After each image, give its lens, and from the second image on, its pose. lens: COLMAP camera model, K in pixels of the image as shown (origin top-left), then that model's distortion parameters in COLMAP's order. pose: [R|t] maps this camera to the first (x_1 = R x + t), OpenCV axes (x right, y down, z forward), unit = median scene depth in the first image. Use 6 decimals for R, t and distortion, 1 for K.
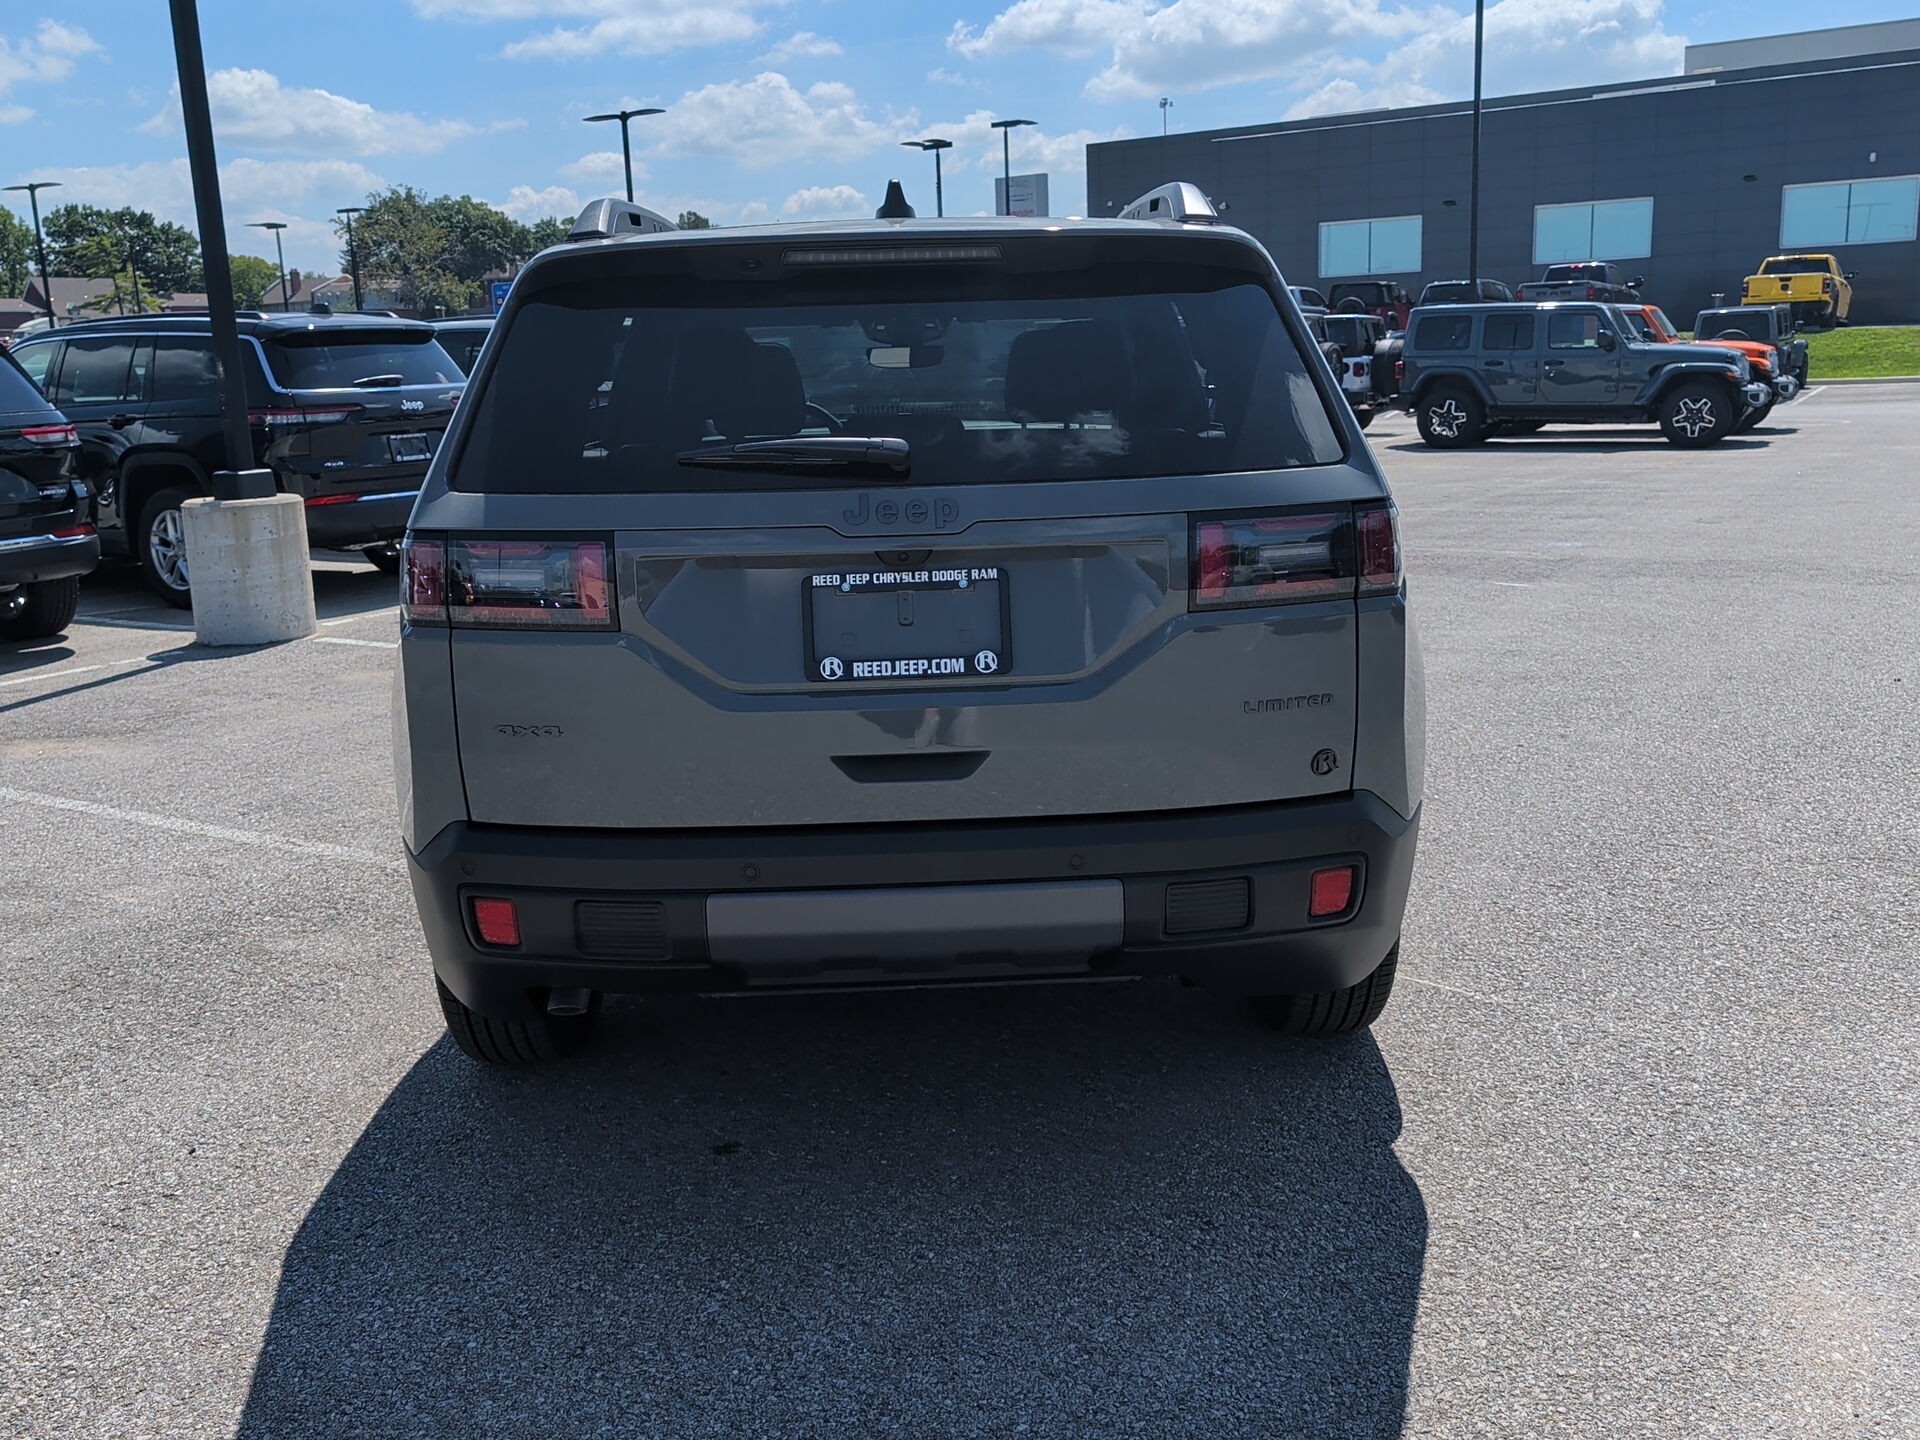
lens RADIAL K [[1708.8, 0, 960.0], [0, 1708.8, 720.0], [0, 0, 1]] dist [0.016439, -0.014835]
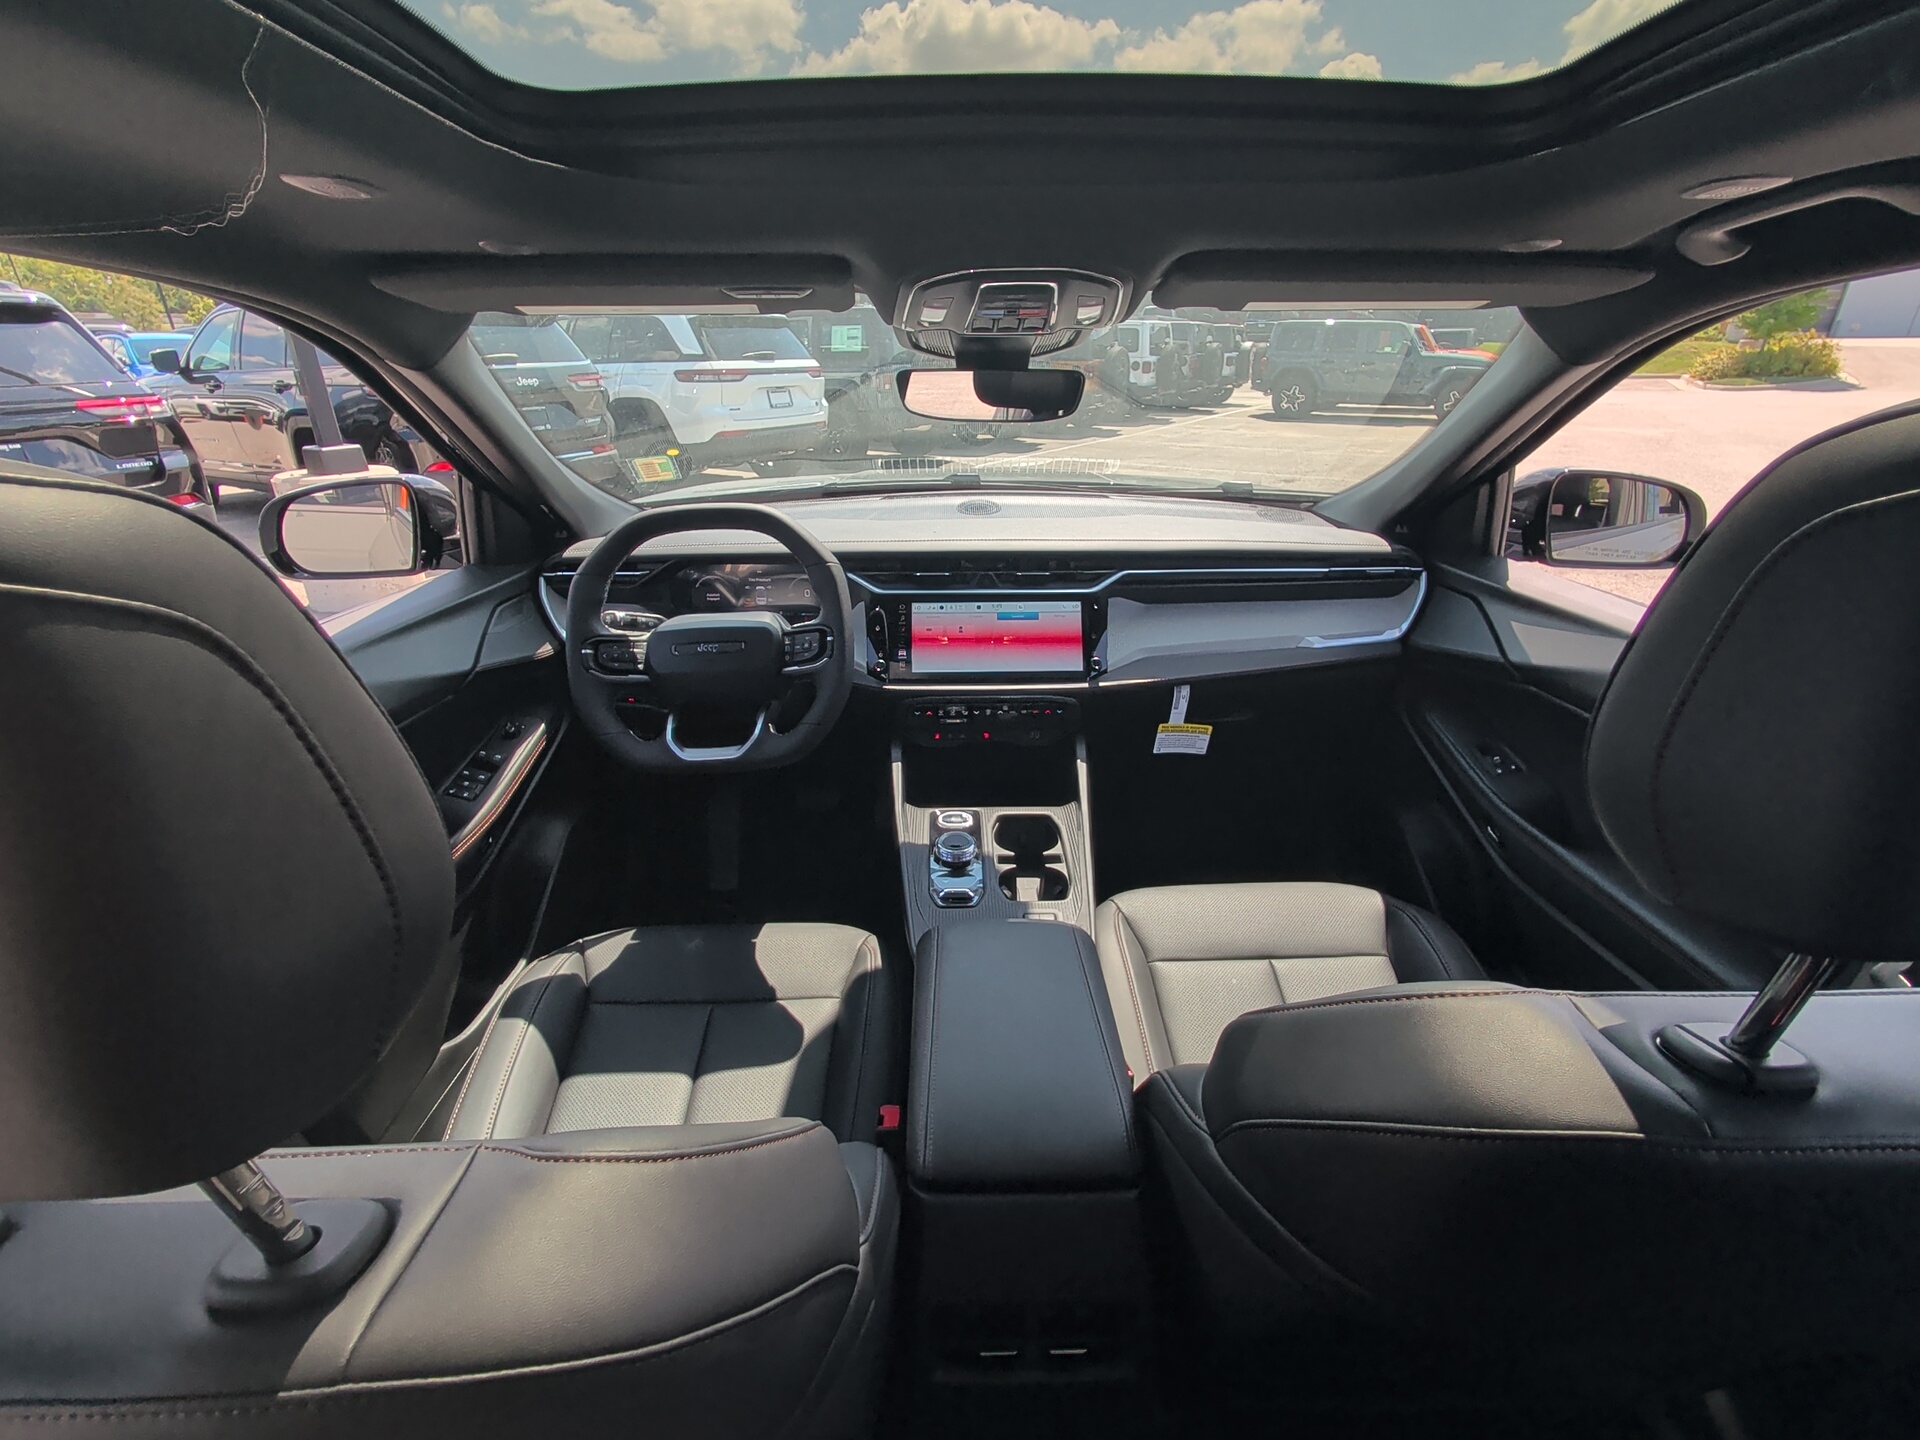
lens RADIAL K [[850.1, 0, 960.6], [0, 850.1, 719.7], [0, 0, 1]] dist [0.001961, -0.000070]
pose [[0.999488, 0.031971, 0.001538, -0.015158], [-0.031592, 0.977655, 0.207829, -0.073684], [0.005141, -0.207771, 0.978164, 0.322344]]
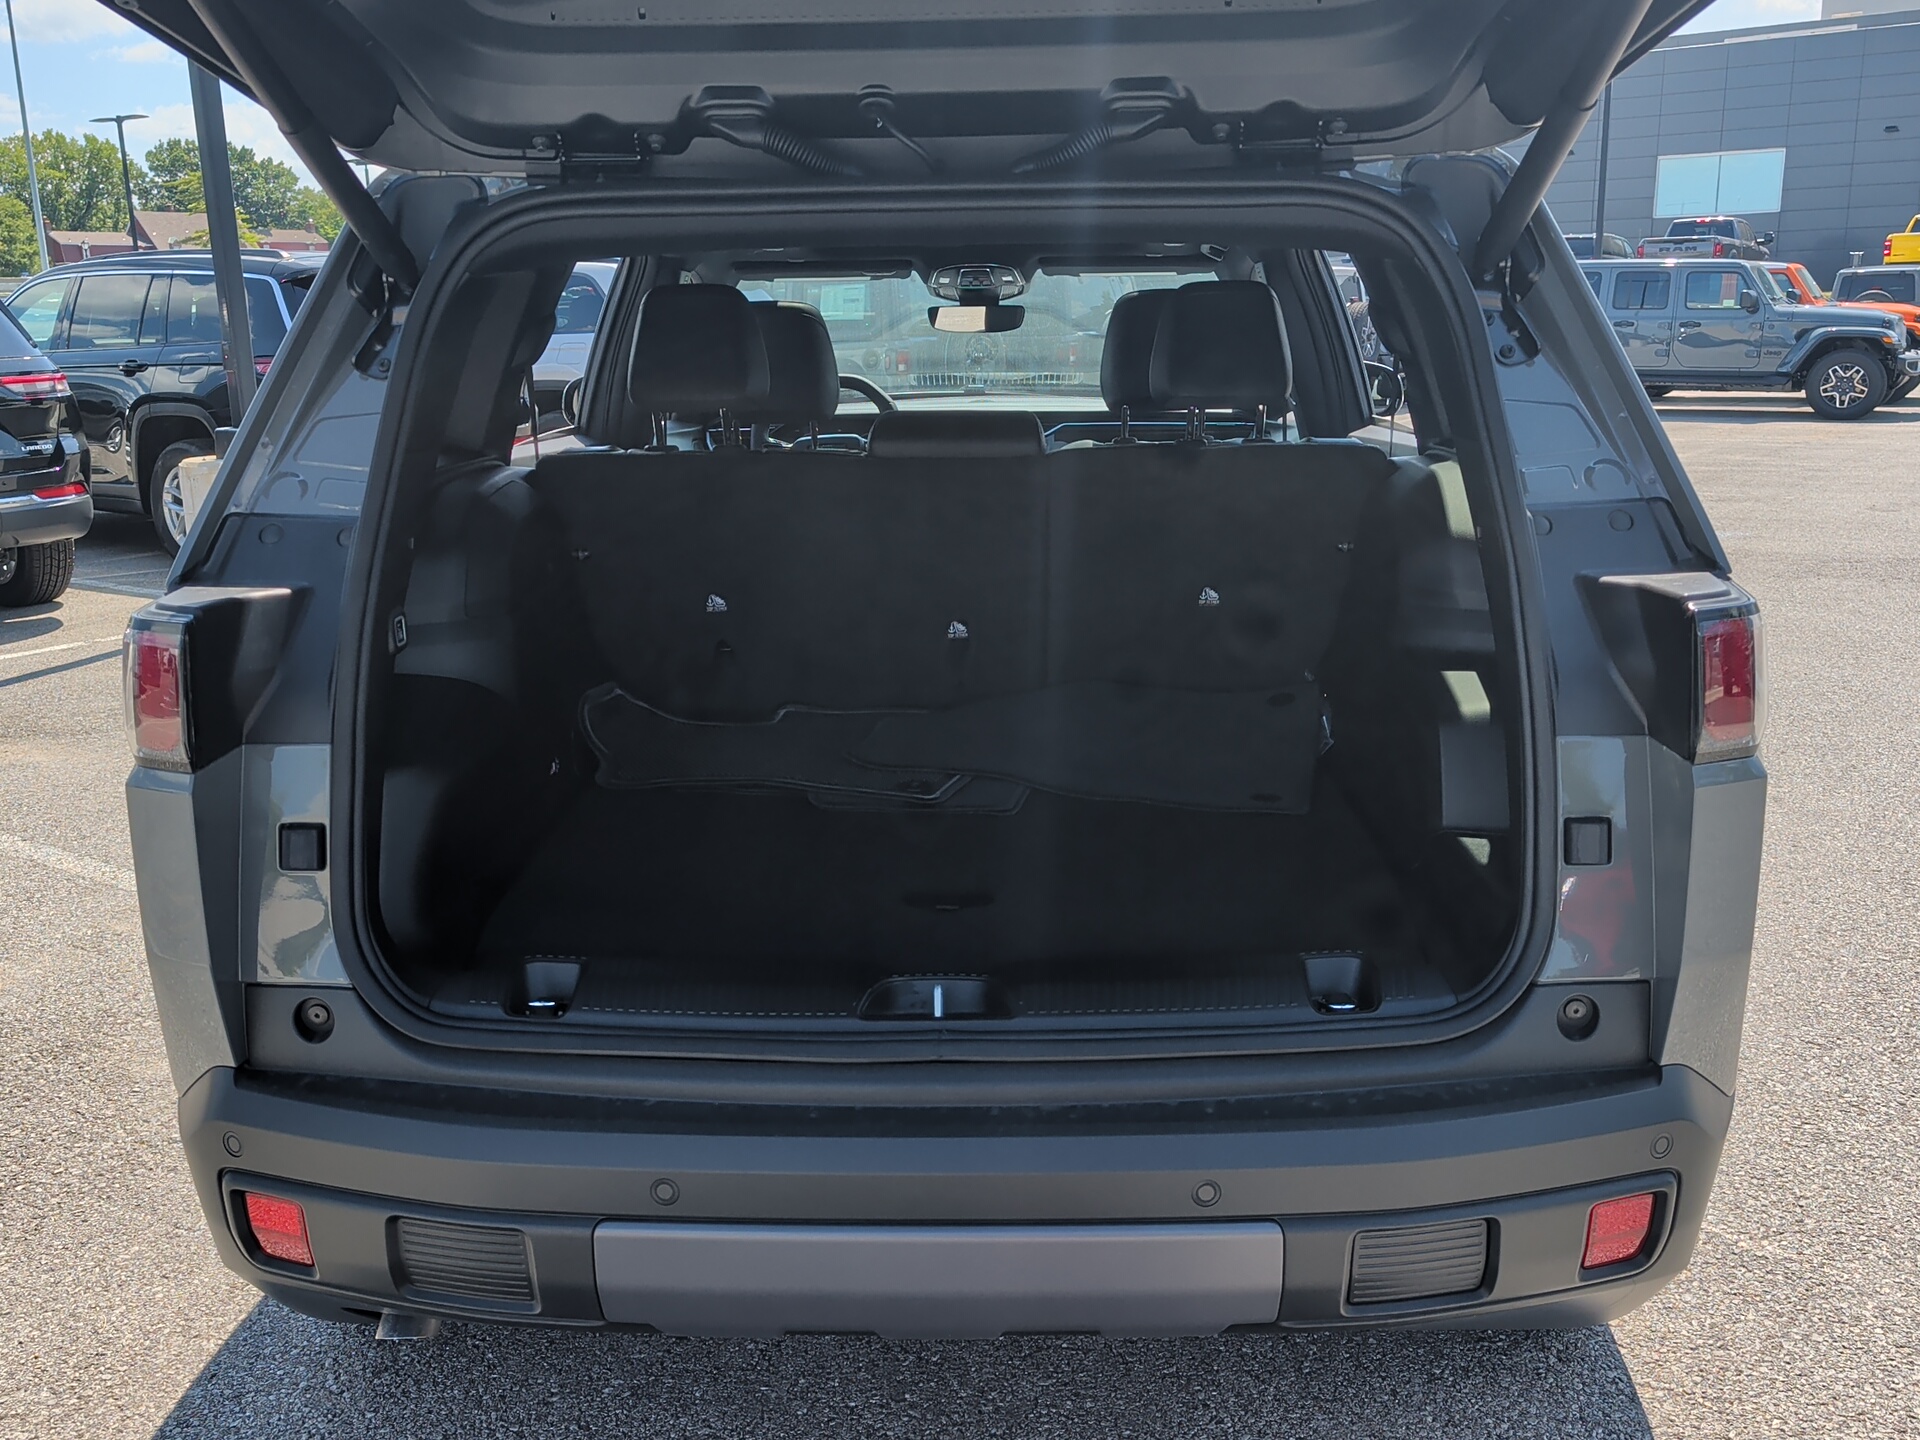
lens RADIAL K [[1708.8, 0, 960.0], [0, 1708.8, 720.0], [0, 0, 1]] dist [0.016439, -0.014835]
pose [[0.998540, 0.027312, -0.046600, 0.001157], [-0.025935, 0.999217, 0.029894, -0.020485], [0.047380, -0.028642, 0.998466, 0.082500]]
